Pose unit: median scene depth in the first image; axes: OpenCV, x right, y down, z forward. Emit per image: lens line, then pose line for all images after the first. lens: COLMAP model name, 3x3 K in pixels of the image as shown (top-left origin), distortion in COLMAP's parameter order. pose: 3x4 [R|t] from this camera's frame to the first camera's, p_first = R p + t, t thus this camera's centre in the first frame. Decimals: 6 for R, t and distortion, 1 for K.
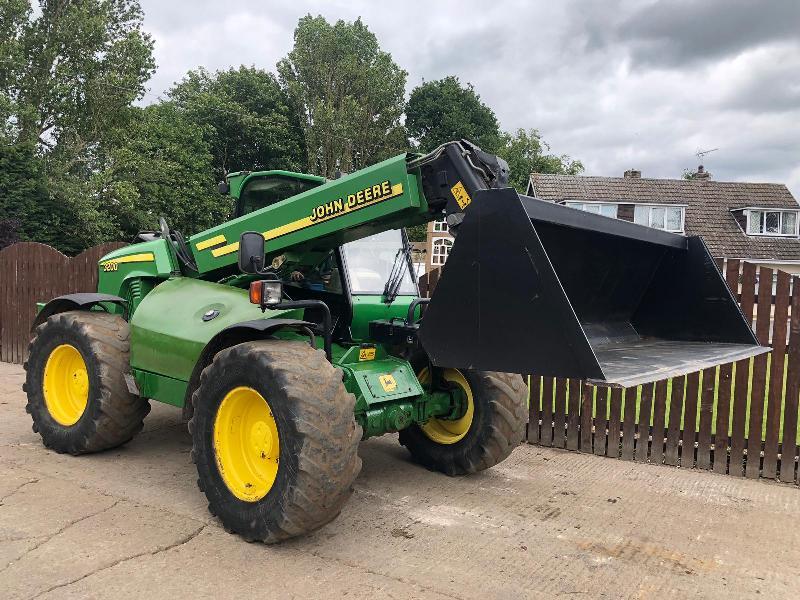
lens RADIAL K [[670.6, 0, 413.7], [0, 670.6, 295.7], [0, 0, 1]] dist [0.047759, -0.073854]
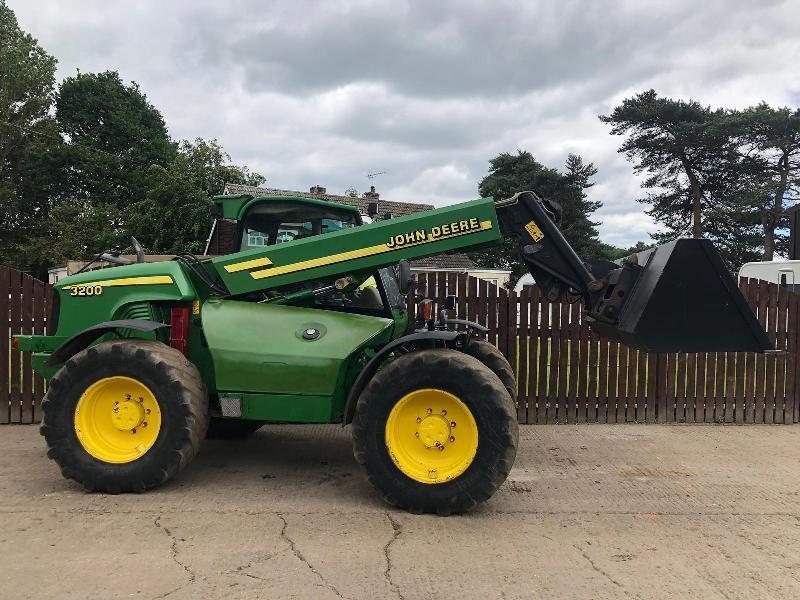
lens RADIAL K [[670.6, 0, 413.7], [0, 670.6, 295.7], [0, 0, 1]] dist [0.047759, -0.073854]
pose [[0.846226, -0.030872, 0.531928, -0.639098], [0.035938, 0.999354, 0.000828, -0.023743], [-0.531610, 0.018416, 0.846789, -0.002777]]
